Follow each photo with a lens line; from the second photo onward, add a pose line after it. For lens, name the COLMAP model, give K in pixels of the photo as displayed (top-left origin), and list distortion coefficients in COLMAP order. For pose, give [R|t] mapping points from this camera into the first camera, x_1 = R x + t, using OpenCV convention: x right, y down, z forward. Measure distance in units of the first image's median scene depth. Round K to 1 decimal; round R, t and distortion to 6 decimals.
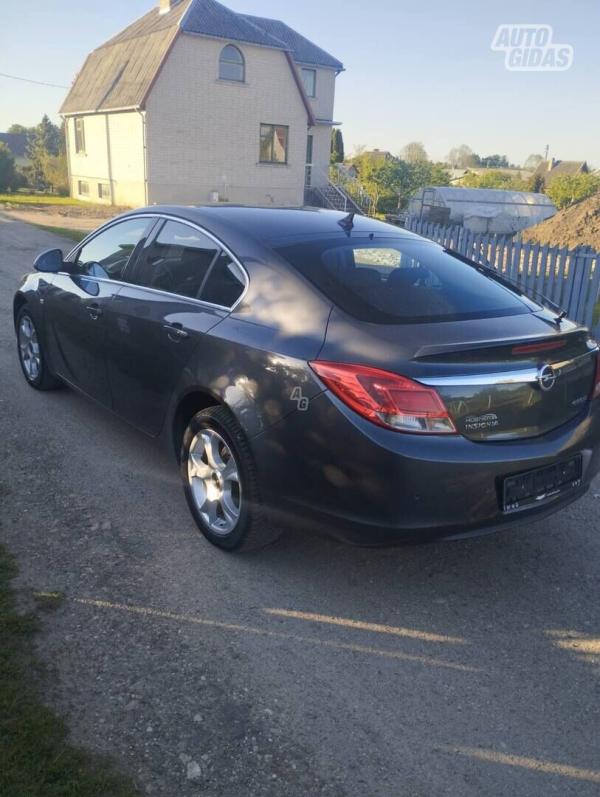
lens RADIAL K [[613.4, 0, 266.2], [0, 613.4, 399.1], [0, 0, 1]] dist [0.069427, -0.067014]
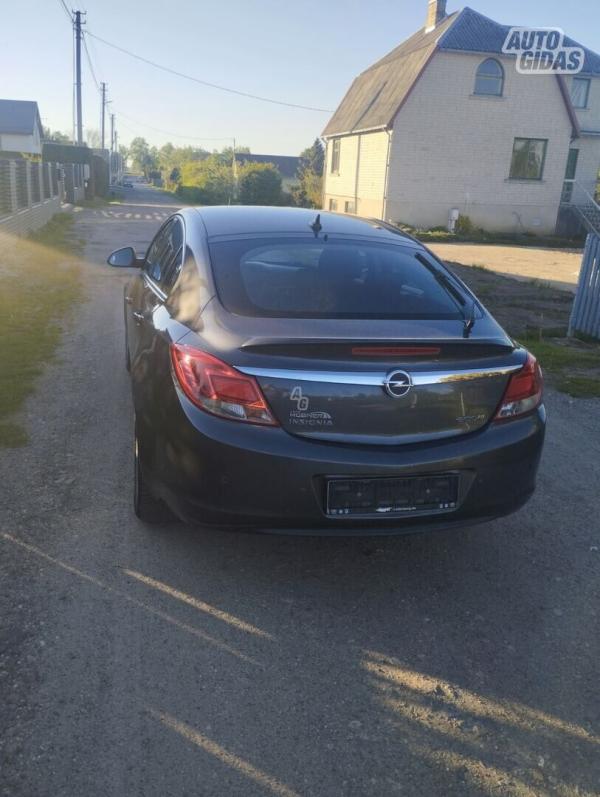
lens RADIAL K [[613.4, 0, 266.2], [0, 613.4, 399.1], [0, 0, 1]] dist [0.069427, -0.067014]
pose [[0.934430, 0.115461, -0.336912, 0.579459], [-0.123953, 0.992281, -0.003728, 0.016580], [0.333881, 0.045244, 0.941529, 0.048932]]
